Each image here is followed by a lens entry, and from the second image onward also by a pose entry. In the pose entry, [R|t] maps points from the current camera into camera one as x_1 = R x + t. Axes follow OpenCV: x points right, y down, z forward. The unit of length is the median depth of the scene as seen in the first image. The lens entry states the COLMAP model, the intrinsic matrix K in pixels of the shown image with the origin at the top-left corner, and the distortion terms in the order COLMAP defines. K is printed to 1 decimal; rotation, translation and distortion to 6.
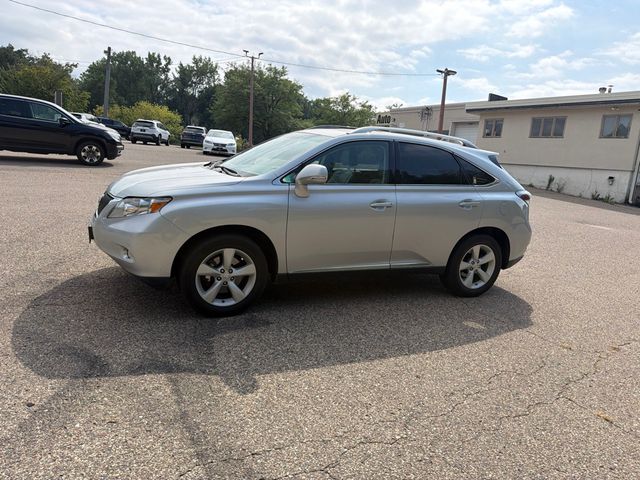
lens RADIAL K [[451.6, 0, 320.8], [0, 451.6, 234.5], [0, 0, 1]] dist [0.030839, -0.038484]
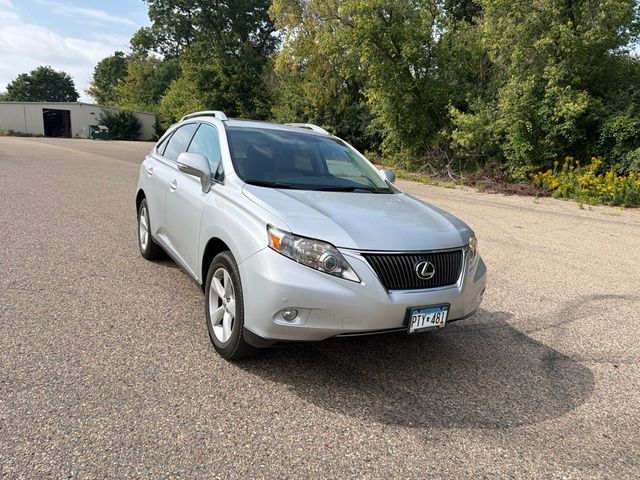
lens RADIAL K [[451.6, 0, 325.5], [0, 451.6, 245.7], [0, 0, 1]] dist [0.030839, -0.038484]
pose [[-0.096563, -0.306980, 0.946804, -0.871292], [0.100188, 0.943421, 0.316101, -0.267036], [-0.990272, 0.125382, -0.060343, 0.941676]]
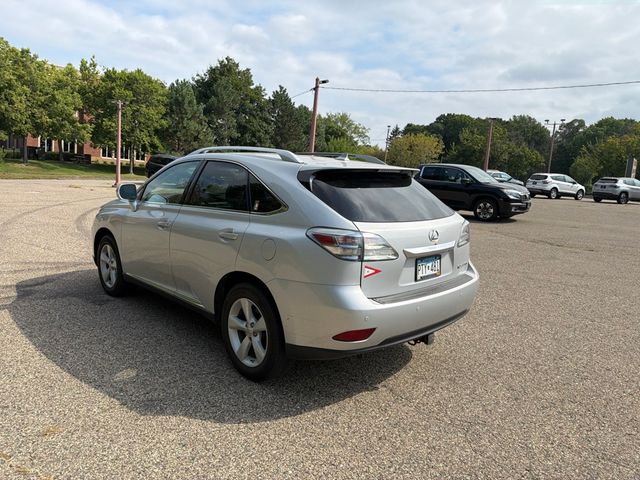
lens RADIAL K [[451.6, 0, 321.0], [0, 451.6, 234.6], [0, 0, 1]] dist [0.030839, -0.038484]
pose [[0.323687, 0.048718, -0.944909, 0.979301], [-0.196916, 0.980274, -0.016914, -0.078446], [0.925446, 0.191543, 0.326896, 0.831383]]
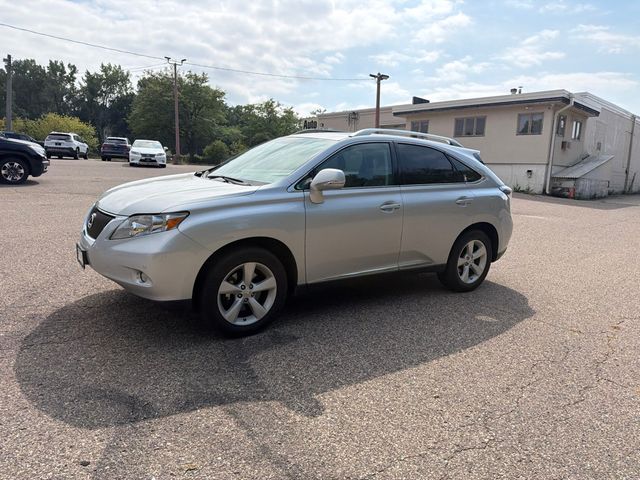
lens RADIAL K [[451.6, 0, 321.3], [0, 451.6, 235.4], [0, 0, 1]] dist [0.030839, -0.038484]
pose [[0.984801, -0.069781, 0.159053, -0.146792], [0.071430, 0.997435, -0.004668, -0.007674], [-0.158319, 0.015958, 0.987259, 0.038514]]
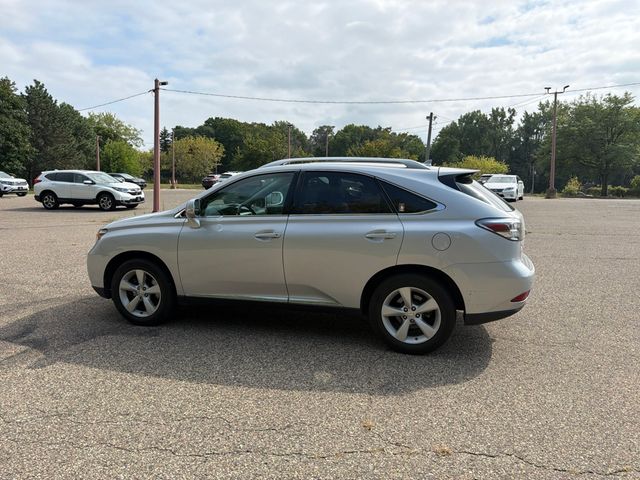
lens RADIAL K [[451.6, 0, 321.6], [0, 451.6, 240.1], [0, 0, 1]] dist [0.030839, -0.038484]
pose [[0.736264, -0.006679, -0.676662, 0.743266], [-0.061701, 0.995123, -0.076959, 0.010370], [0.673876, 0.098413, 0.732261, 0.298102]]
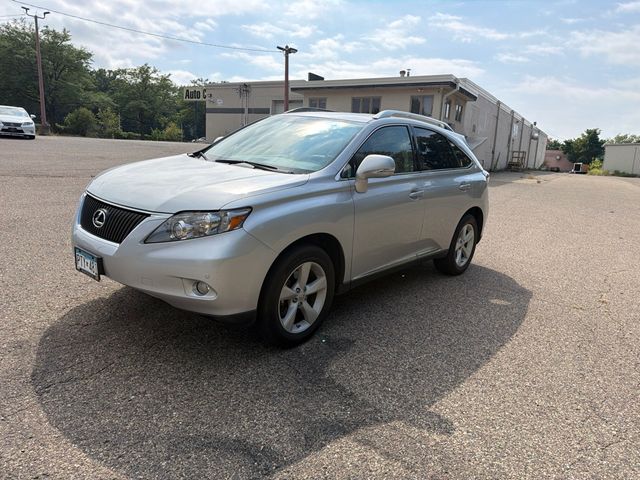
lens RADIAL K [[451.6, 0, 321.7], [0, 451.6, 235.6], [0, 0, 1]] dist [0.030839, -0.038484]
pose [[0.906973, -0.110479, 0.406440, -0.369376], [0.089260, 0.993484, 0.070866, -0.053768], [-0.411621, -0.027995, 0.910925, 0.176314]]
